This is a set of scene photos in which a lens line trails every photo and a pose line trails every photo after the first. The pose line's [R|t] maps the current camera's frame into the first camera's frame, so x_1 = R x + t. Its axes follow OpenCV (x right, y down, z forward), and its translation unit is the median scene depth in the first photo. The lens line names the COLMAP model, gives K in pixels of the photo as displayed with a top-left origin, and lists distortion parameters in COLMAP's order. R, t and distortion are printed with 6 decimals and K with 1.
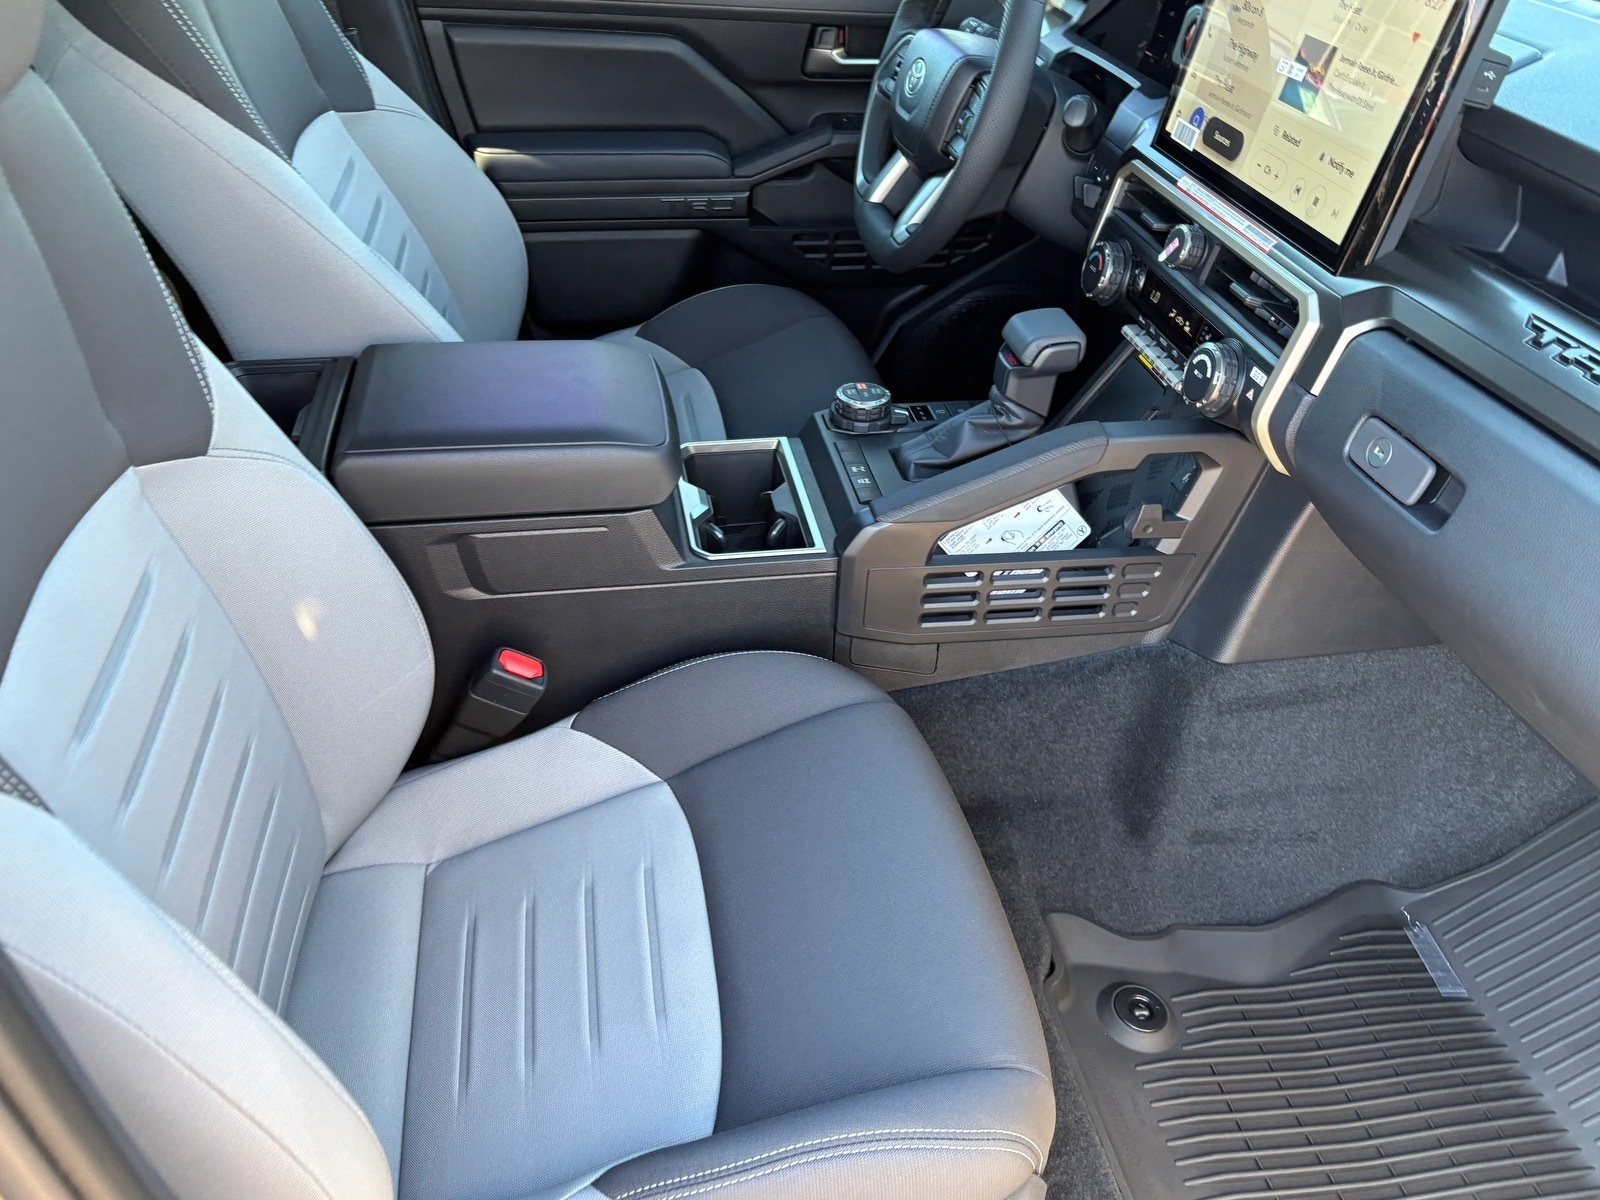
lens RADIAL K [[1260.8, 0, 800.0], [0, 1260.8, 600.0], [0, 0, 1]] dist [-0.017599, -0.037253]
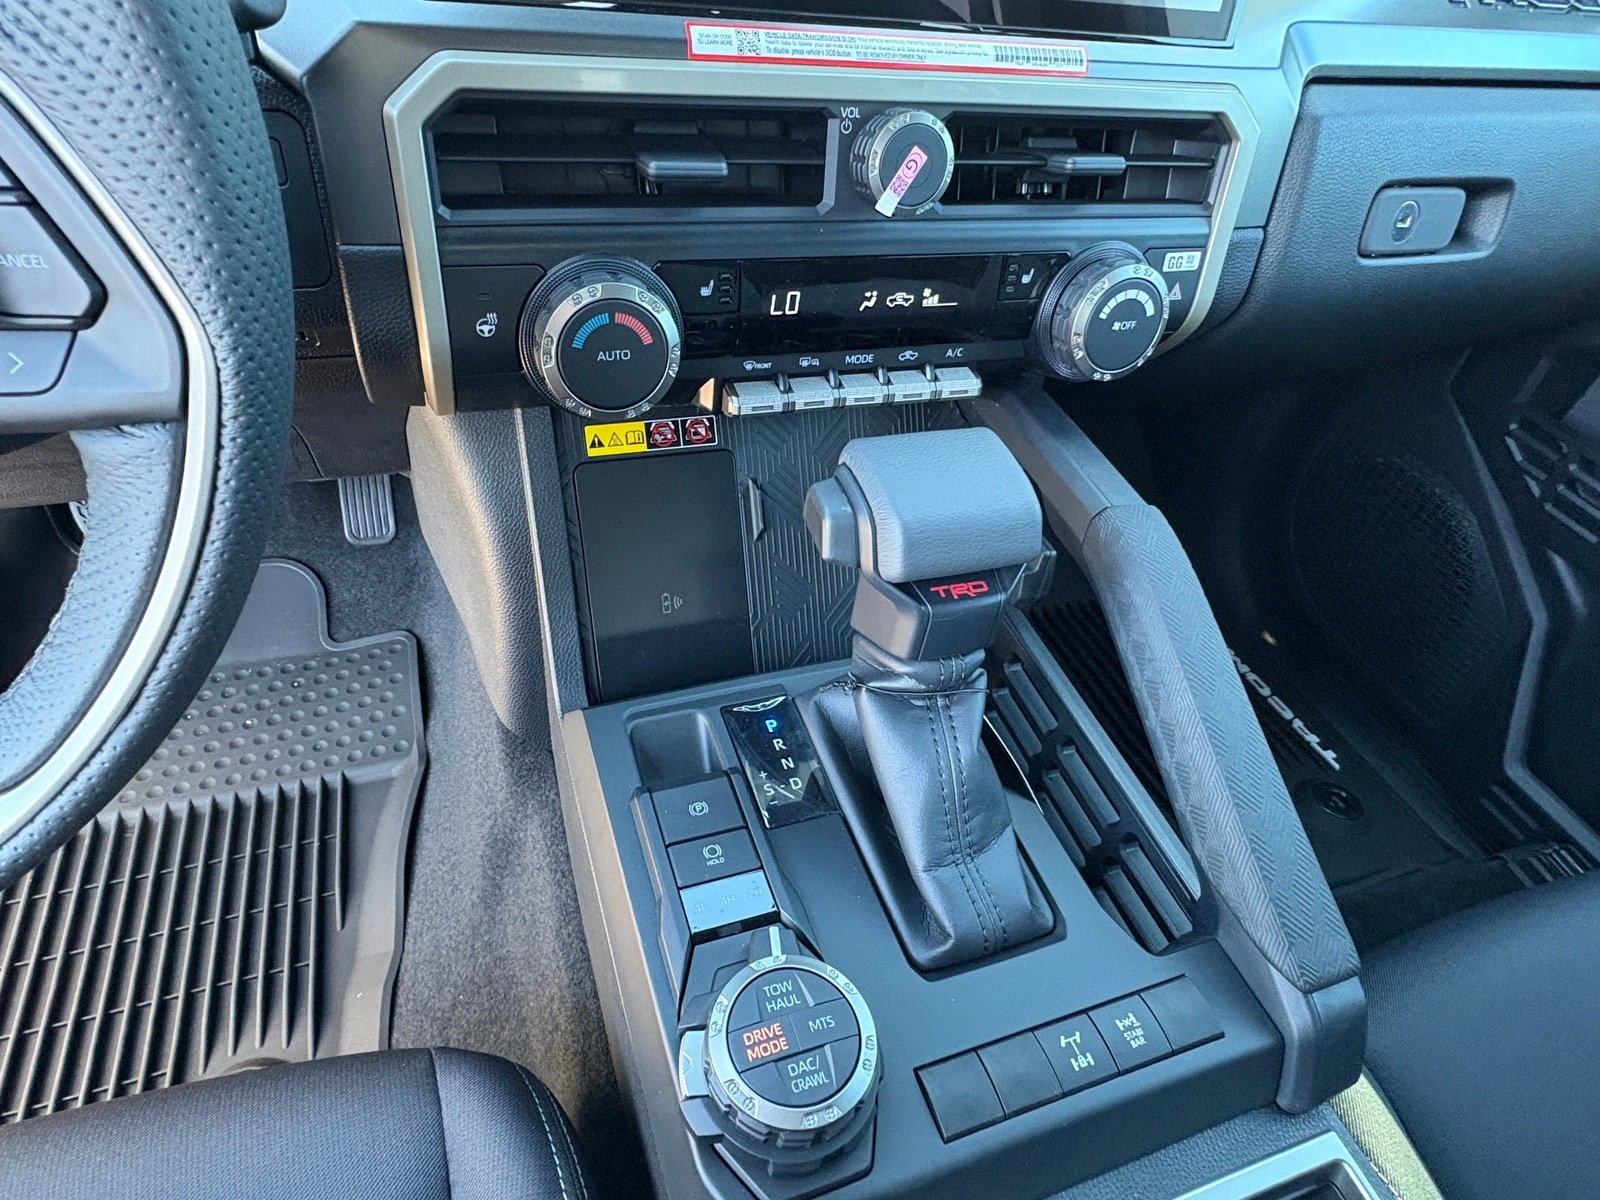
lens RADIAL K [[938.2, 0, 774.1], [0, 938.2, 598.3], [0, 0, 1]] dist [0.003125, 0.002242]
pose [[-0.169936, -0.714341, 0.678852, -0.034355], [0.448160, 0.557492, 0.698824, -0.451680], [-0.877653, 0.422989, 0.225401, 1.027827]]
